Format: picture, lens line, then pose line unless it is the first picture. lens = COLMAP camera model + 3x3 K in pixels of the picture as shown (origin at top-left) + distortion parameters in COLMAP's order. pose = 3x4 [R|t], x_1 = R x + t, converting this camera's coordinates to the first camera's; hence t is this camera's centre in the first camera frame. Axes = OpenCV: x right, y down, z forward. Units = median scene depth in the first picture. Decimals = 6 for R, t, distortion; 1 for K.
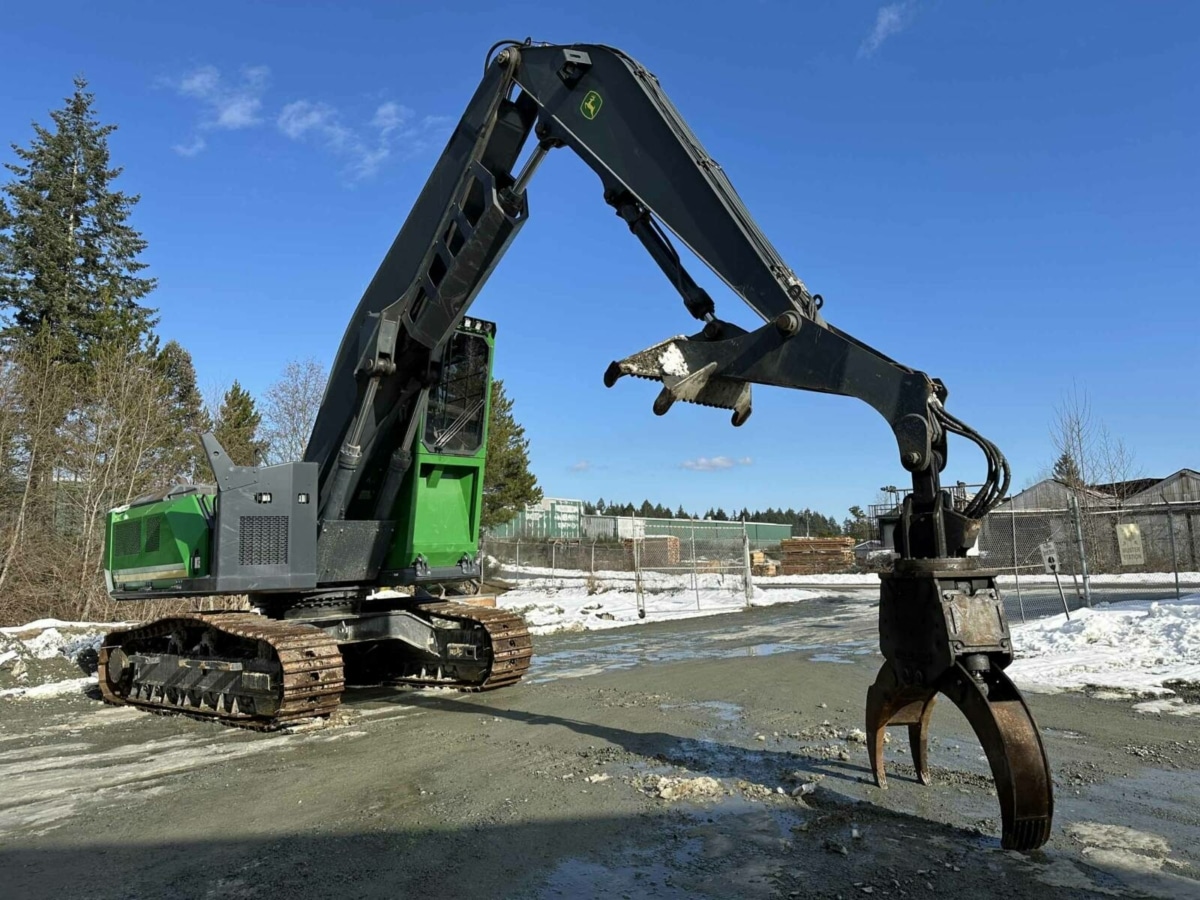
lens RADIAL K [[832.8, 0, 599.0], [0, 832.8, 452.7], [0, 0, 1]] dist [0.050324, -0.053646]
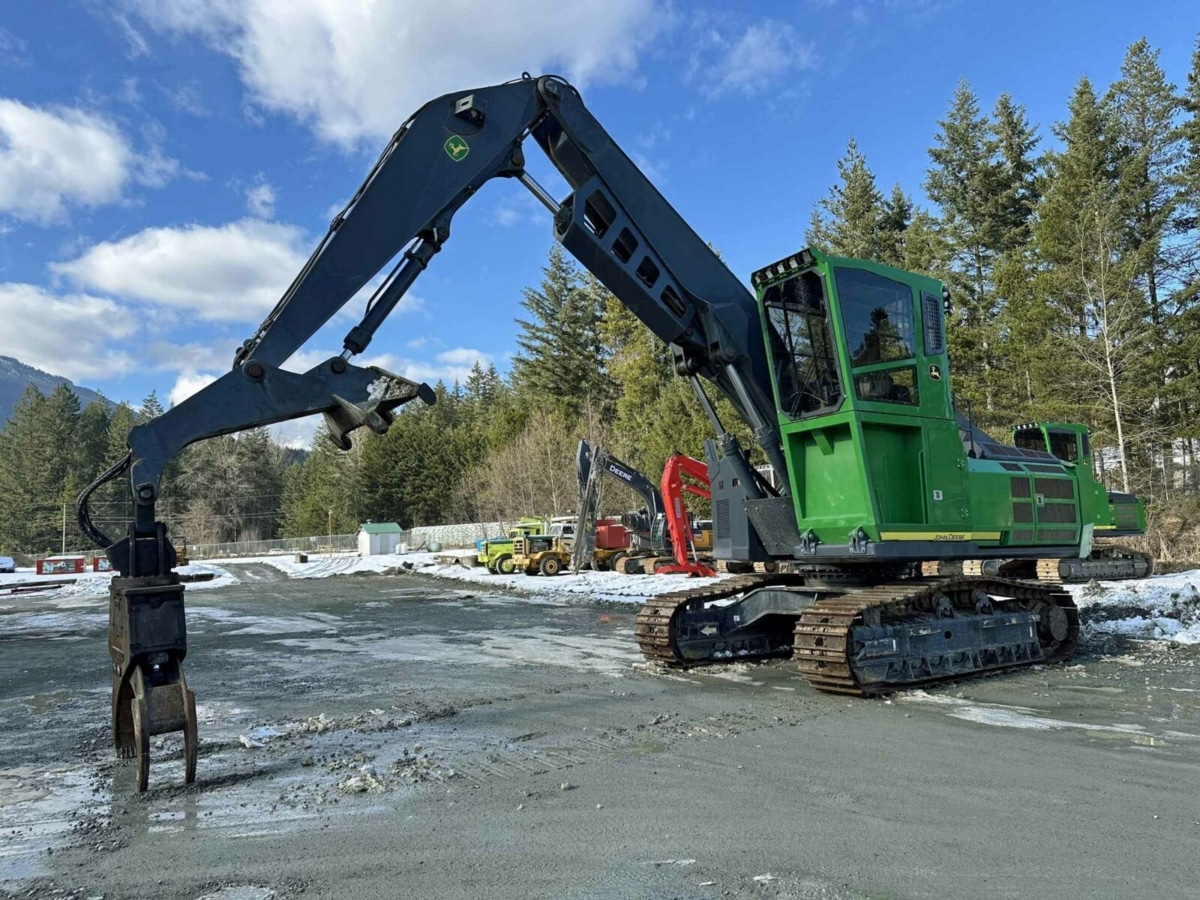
lens RADIAL K [[833.0, 0, 600.0], [0, 833.0, 450.0], [0, 0, 1]] dist [0.060355, -0.064740]
pose [[-0.217685, -0.056448, -0.974385, 0.781811], [0.169941, 0.980885, -0.094791, 0.087340], [0.961110, -0.186222, -0.203931, 1.027781]]
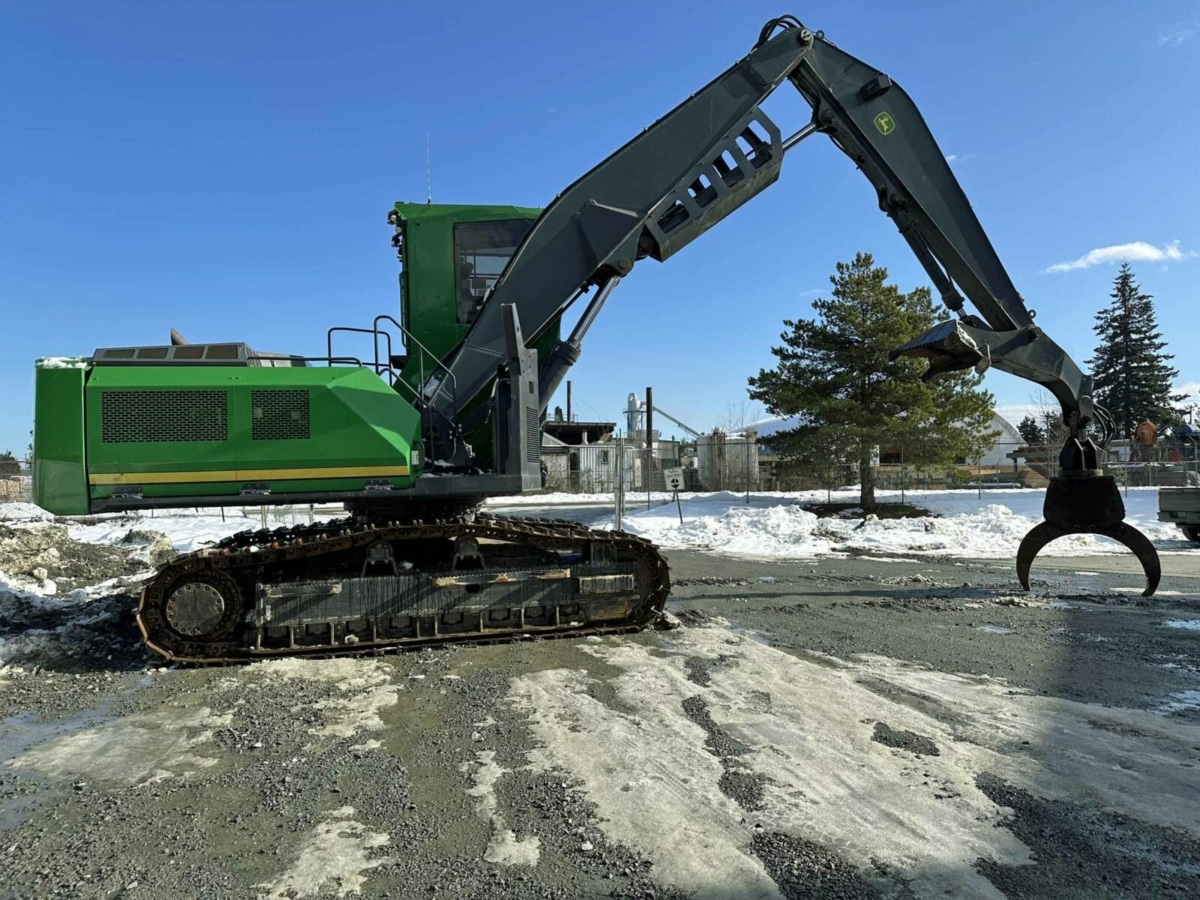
lens RADIAL K [[820.5, 0, 600.0], [0, 820.5, 450.0], [0, 0, 1]] dist [0.204032, -0.288372]
pose [[0.576641, 0.049722, 0.815483, -0.997061], [-0.111171, 0.993638, 0.018026, 0.089456], [-0.809398, -0.101053, 0.578500, 0.409429]]
